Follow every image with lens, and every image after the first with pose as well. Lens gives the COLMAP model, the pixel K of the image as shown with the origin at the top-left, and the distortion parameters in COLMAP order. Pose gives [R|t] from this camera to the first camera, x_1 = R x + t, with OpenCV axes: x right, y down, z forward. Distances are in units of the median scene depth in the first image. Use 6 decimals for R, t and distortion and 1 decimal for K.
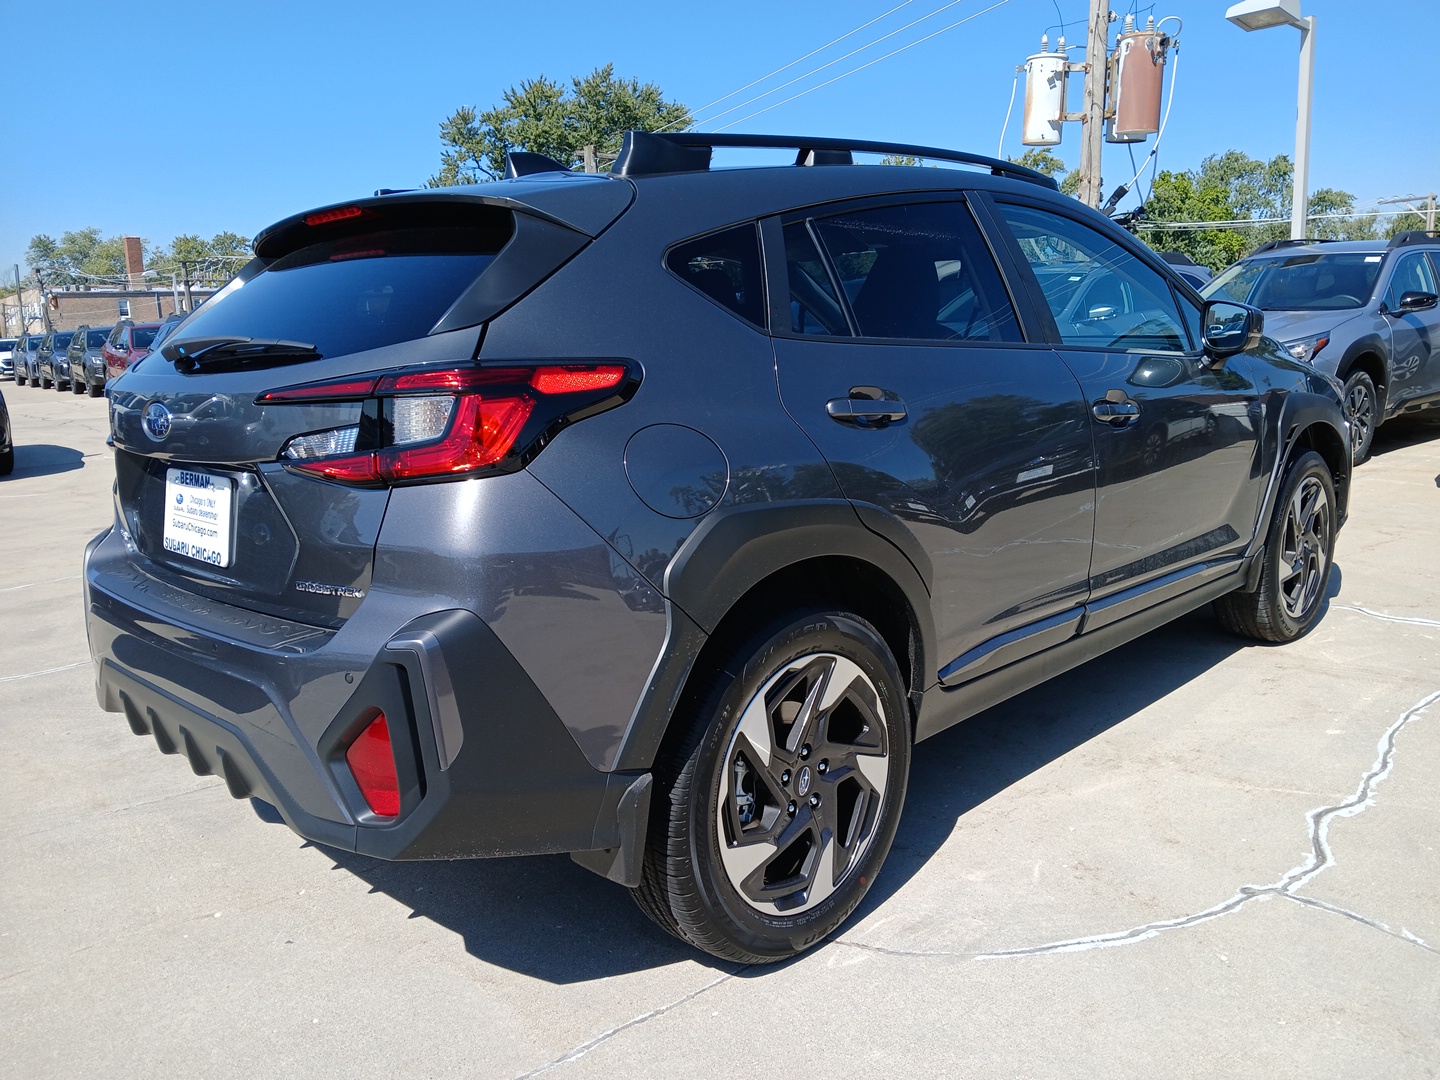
lens RADIAL K [[1158.0, 0, 715.3], [0, 1158.0, 539.1], [0, 0, 1]] dist [0.037244, -0.064690]
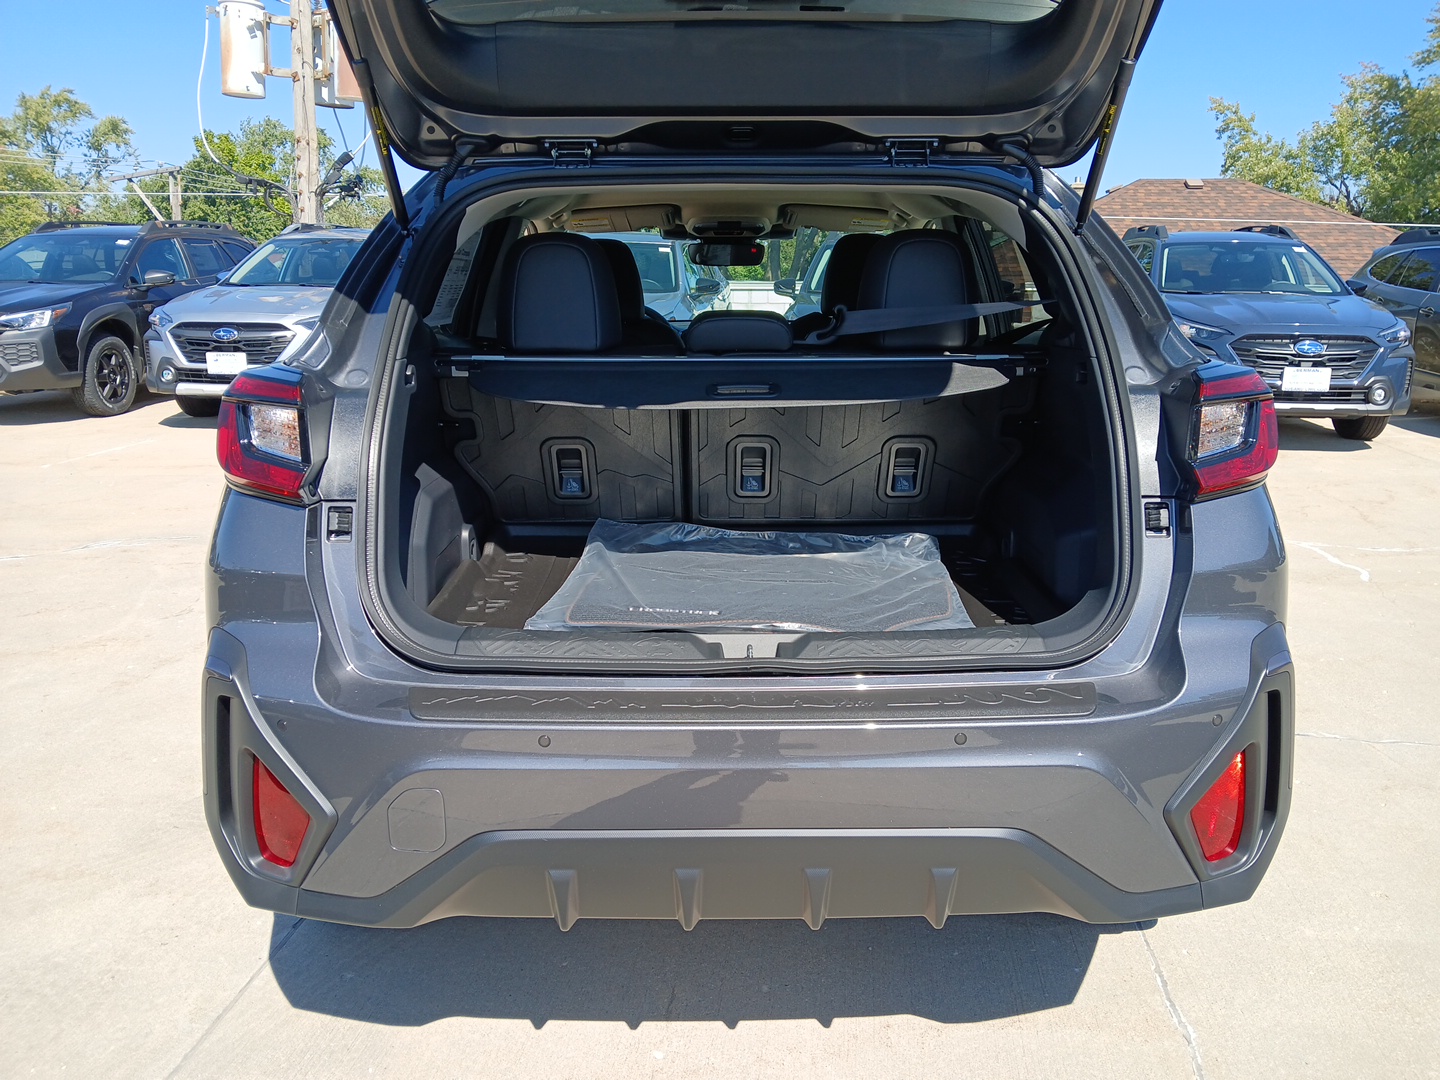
lens RADIAL K [[1158.0, 0, 721.6], [0, 1158.0, 537.9], [0, 0, 1]] dist [0.037244, -0.064690]
pose [[0.709212, -0.122249, 0.694315, -0.144823], [0.102786, 0.992257, 0.069716, -0.014677], [-0.697462, 0.021922, 0.716287, 0.076056]]
